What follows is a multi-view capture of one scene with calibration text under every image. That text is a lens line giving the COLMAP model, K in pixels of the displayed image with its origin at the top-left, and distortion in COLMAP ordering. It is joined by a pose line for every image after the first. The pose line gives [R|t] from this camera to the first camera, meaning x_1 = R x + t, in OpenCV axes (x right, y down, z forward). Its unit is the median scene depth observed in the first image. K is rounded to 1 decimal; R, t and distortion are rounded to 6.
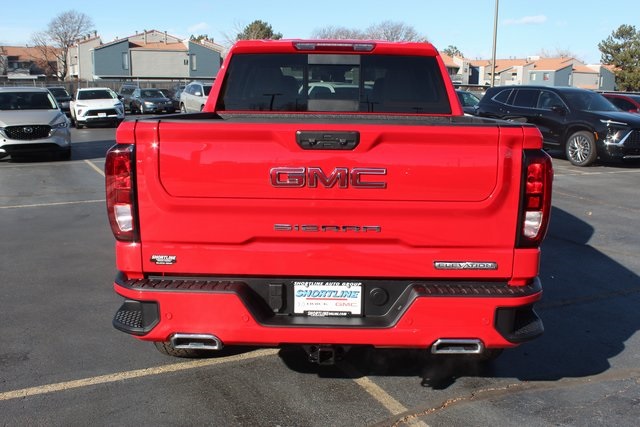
lens RADIAL K [[659.9, 0, 339.3], [0, 659.9, 211.6], [0, 0, 1]] dist [-0.094272, 0.000000]
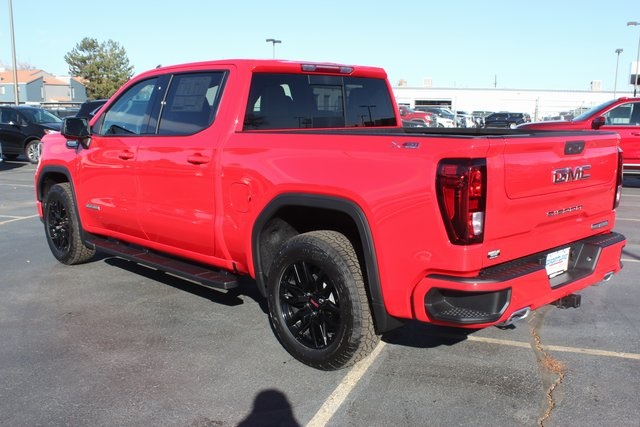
lens RADIAL K [[659.9, 0, 317.4], [0, 659.9, 214.1], [0, 0, 1]] dist [-0.094272, 0.000000]
pose [[0.715204, -0.122900, 0.688025, -1.267083], [0.132042, 0.990450, 0.039663, -0.088516], [-0.686329, 0.062481, 0.724602, 0.336888]]
